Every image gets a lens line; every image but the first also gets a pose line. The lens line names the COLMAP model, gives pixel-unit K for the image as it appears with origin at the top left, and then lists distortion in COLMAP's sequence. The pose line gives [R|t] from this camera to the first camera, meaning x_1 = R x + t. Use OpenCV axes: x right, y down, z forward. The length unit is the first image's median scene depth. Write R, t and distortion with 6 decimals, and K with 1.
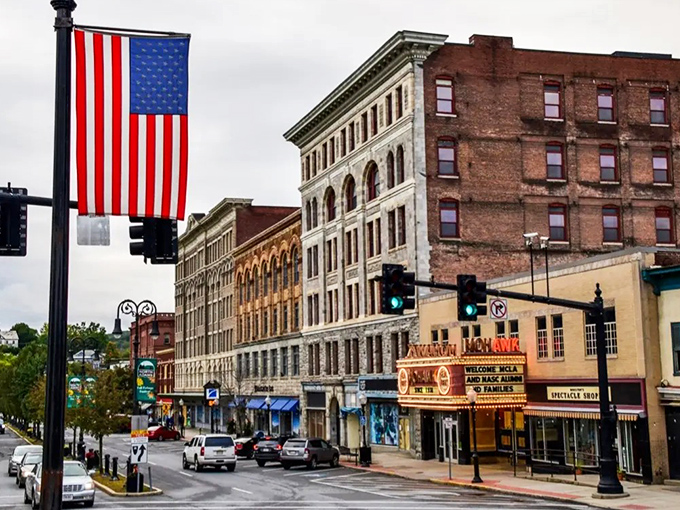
lens RADIAL K [[1089.7, 0, 338.2], [0, 1089.7, 249.4], [0, 0, 1]] dist [0.206410, 0.000000]
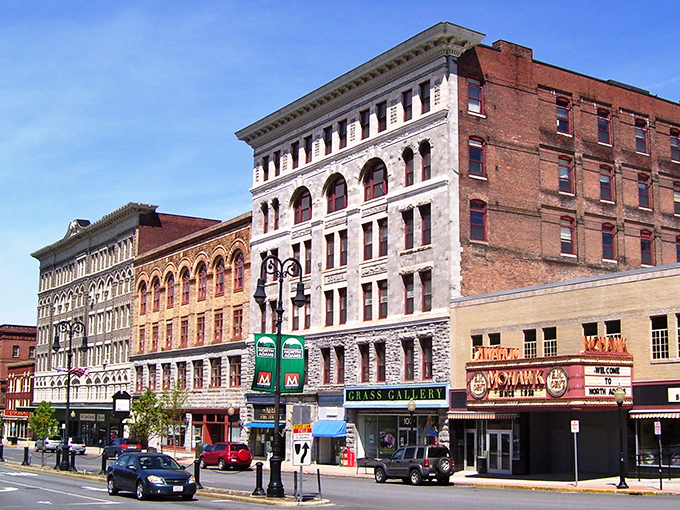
lens RADIAL K [[948.0, 0, 340.5], [0, 948.0, 258.1], [0, 0, 1]] dist [-0.159604, 0.000000]
pose [[0.953689, 0.073396, 0.291704, -0.246422], [-0.058717, 0.996543, -0.058771, 0.058813], [-0.295009, 0.038921, 0.954701, 0.244267]]
